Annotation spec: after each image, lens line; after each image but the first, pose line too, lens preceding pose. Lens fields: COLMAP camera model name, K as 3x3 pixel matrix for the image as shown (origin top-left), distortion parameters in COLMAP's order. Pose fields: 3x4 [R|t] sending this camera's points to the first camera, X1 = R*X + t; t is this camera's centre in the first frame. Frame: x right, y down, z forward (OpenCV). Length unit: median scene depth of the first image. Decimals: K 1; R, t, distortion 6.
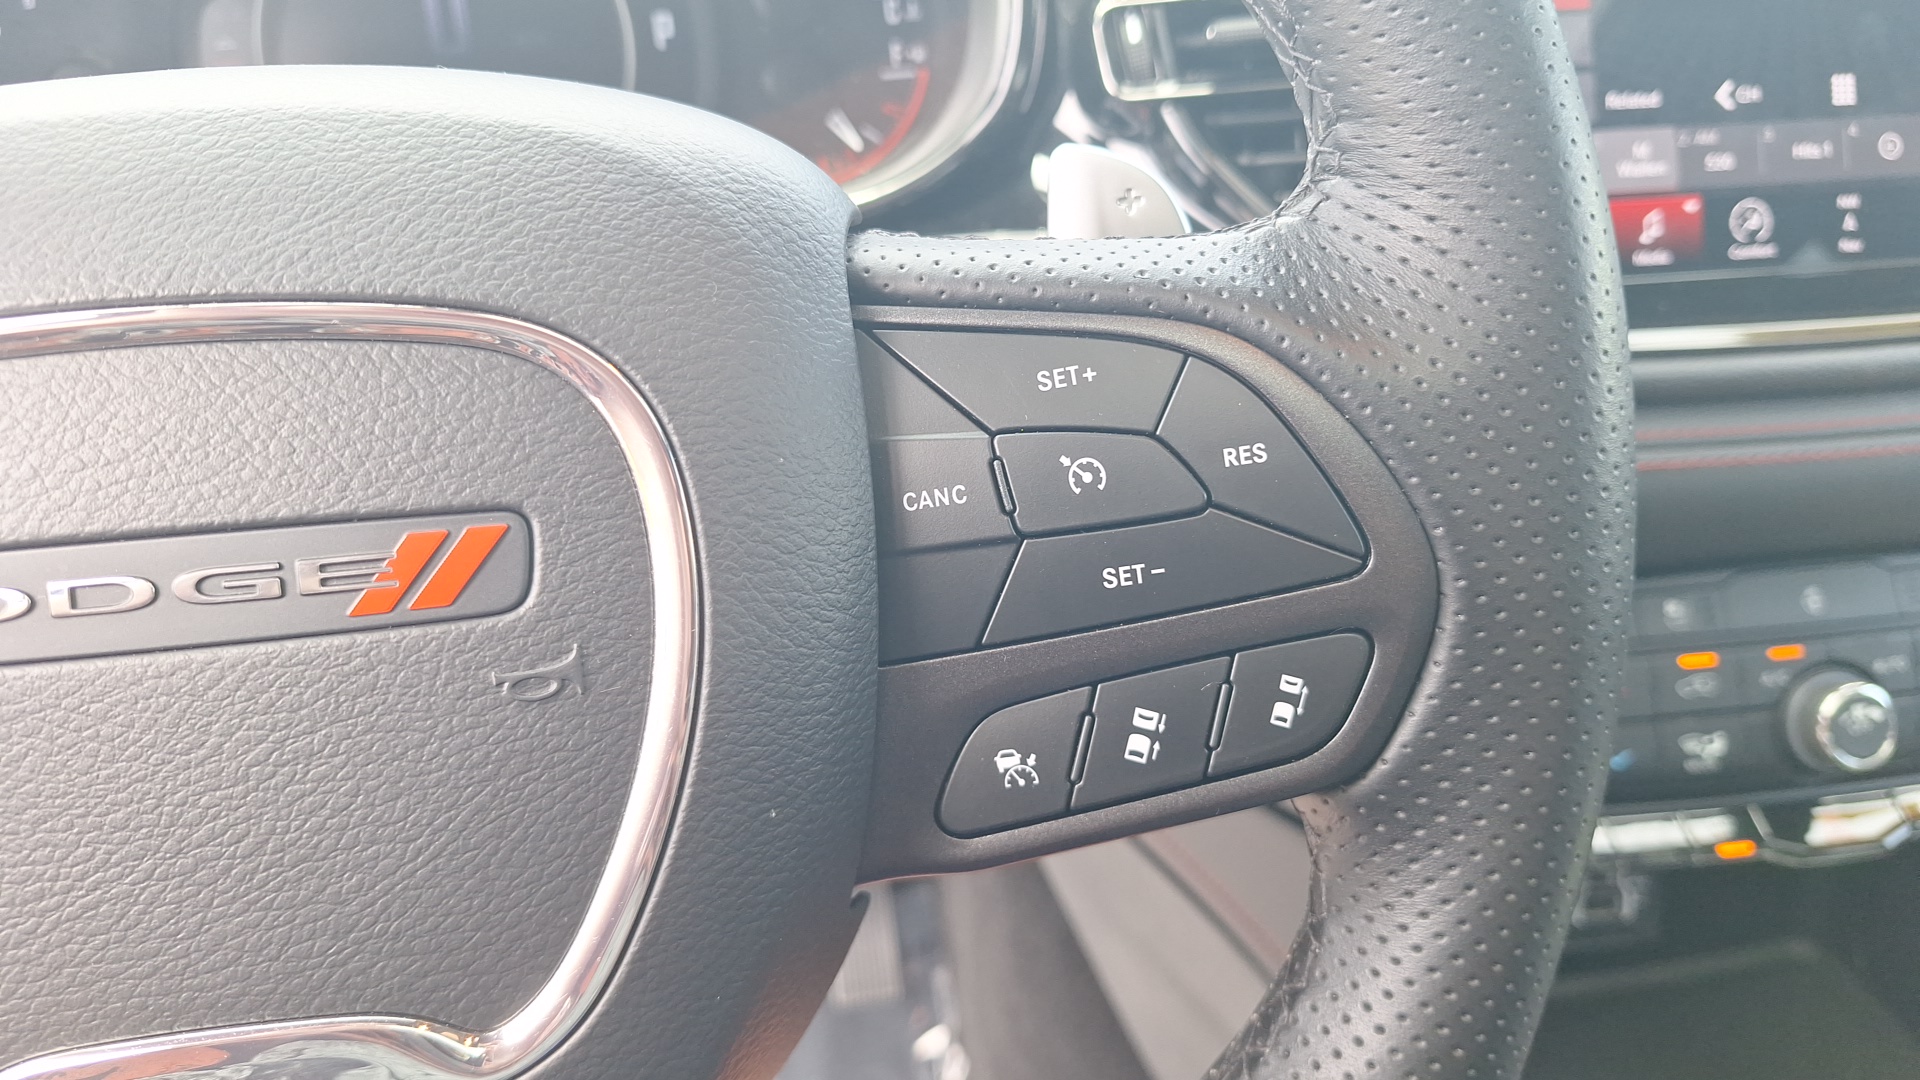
lens RADIAL K [[1375.4, 0, 935.9], [0, 1375.4, 505.0], [0, 0, 1]] dist [0.098039, -0.109048]
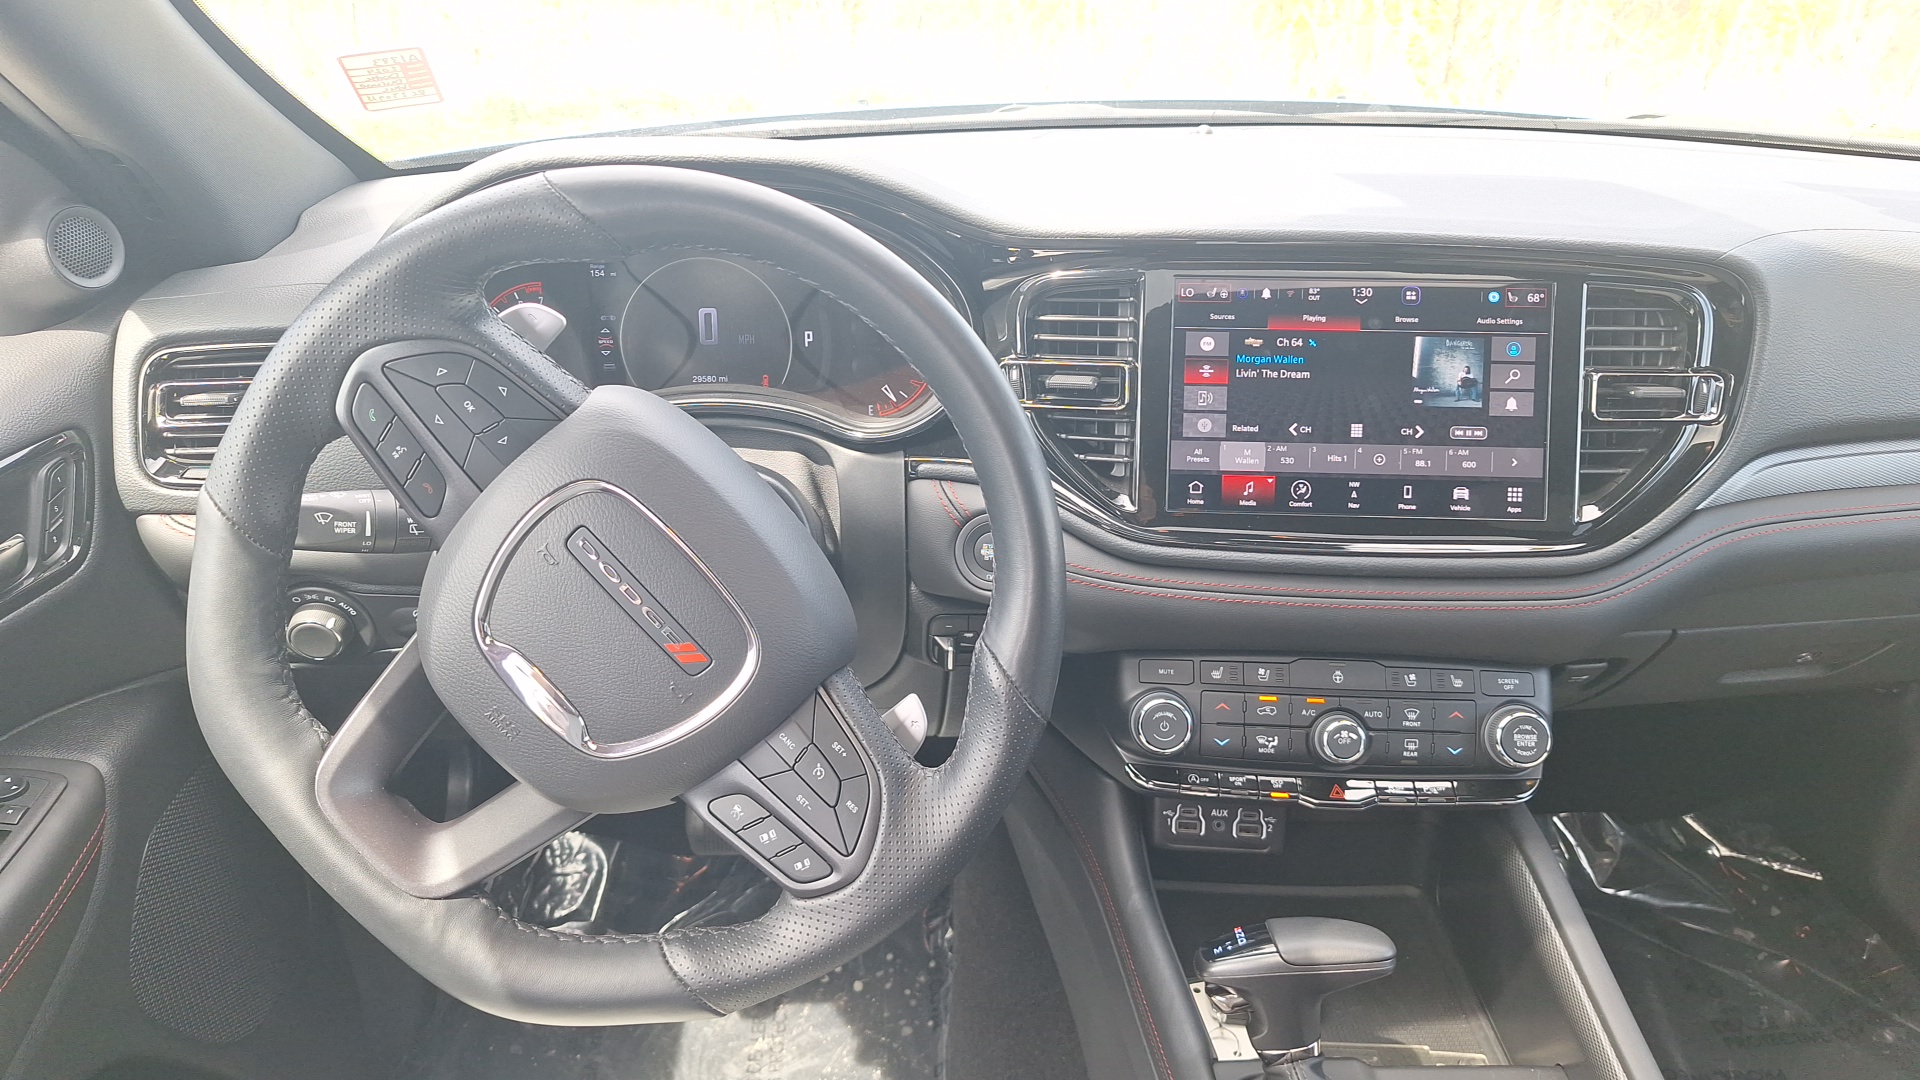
lens RADIAL K [[1375.4, 0, 935.9], [0, 1375.4, 505.0], [0, 0, 1]] dist [0.098039, -0.109048]
pose [[0.987927, 0.101006, -0.117467, 0.278071], [-0.103608, 0.994486, -0.016246, -0.087011], [0.115178, 0.028221, 0.992944, -1.068603]]
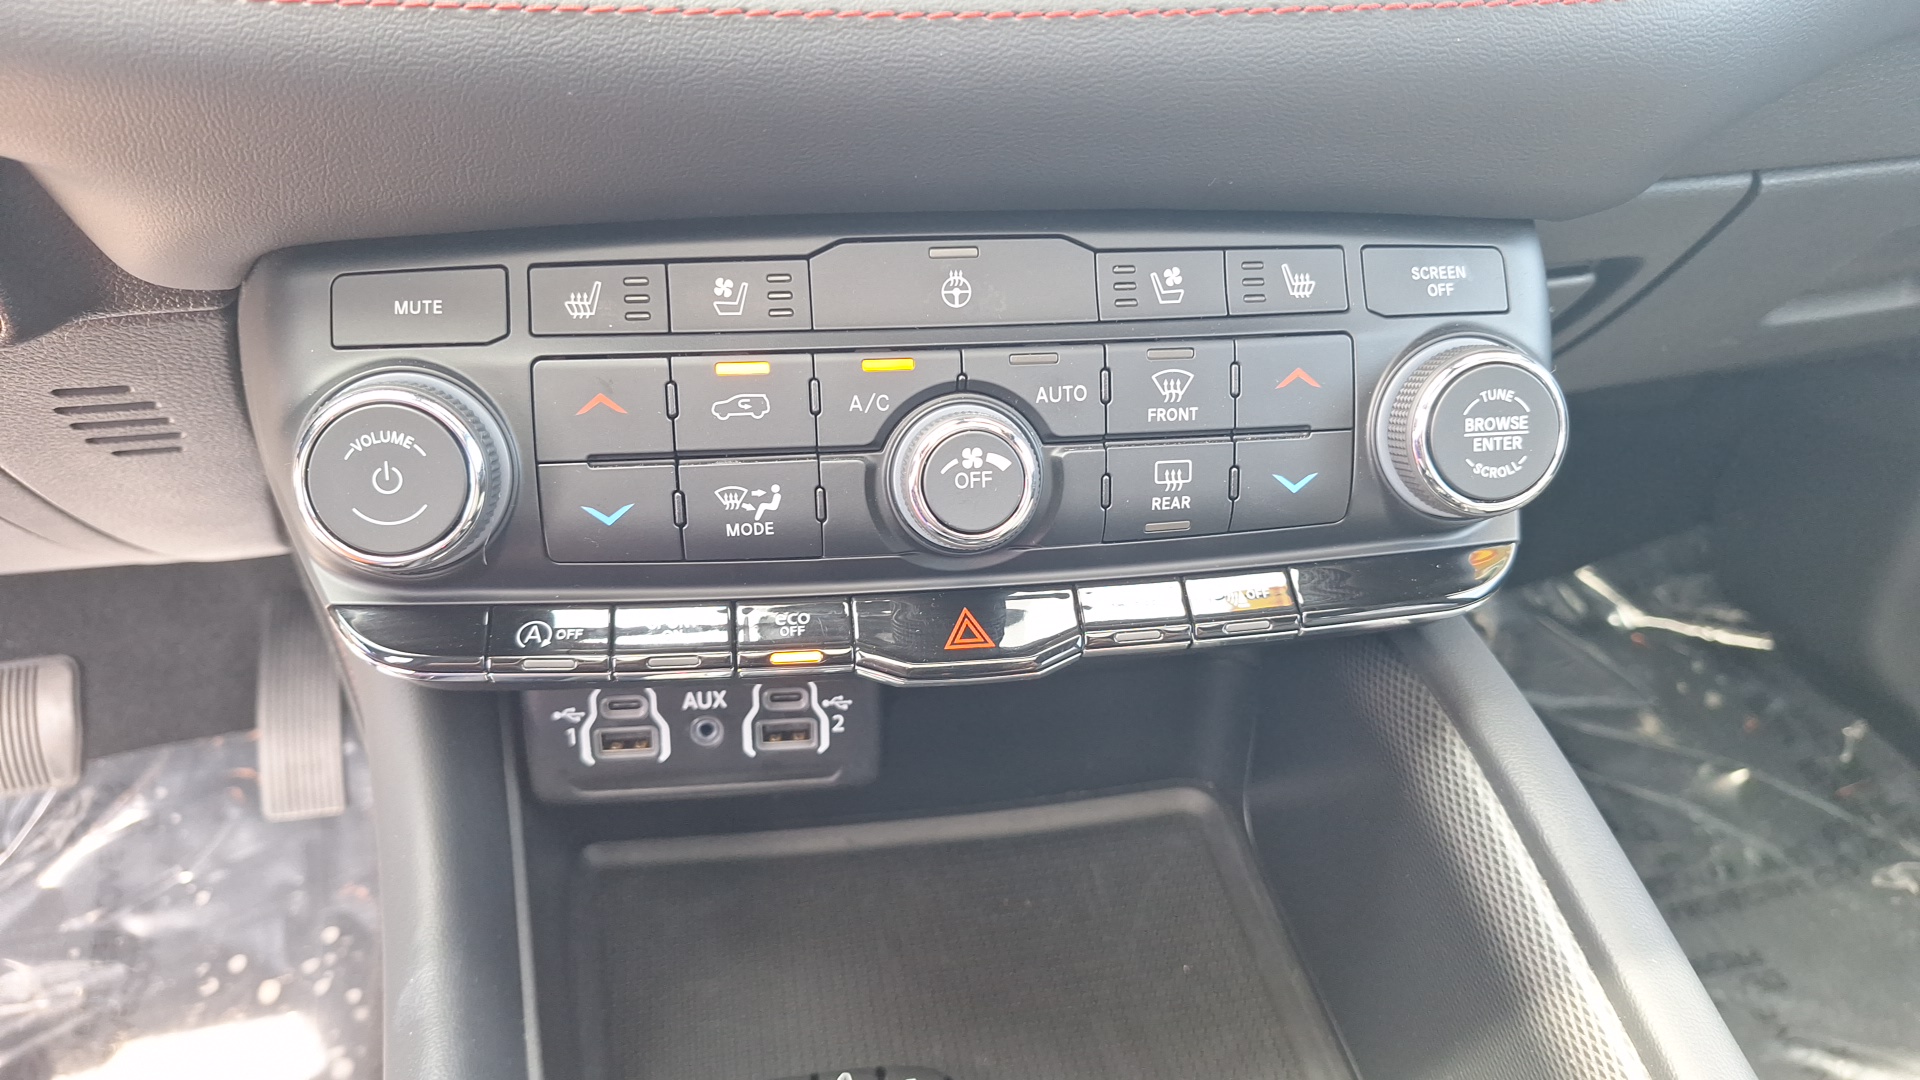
lens RADIAL K [[1375.4, 0, 935.9], [0, 1375.4, 505.0], [0, 0, 1]] dist [0.098039, -0.109048]
pose [[0.998621, 0.040531, 0.033377, 0.619625], [-0.044189, 0.992107, 0.117347, 0.094805], [-0.028358, -0.118660, 0.992530, 0.357869]]
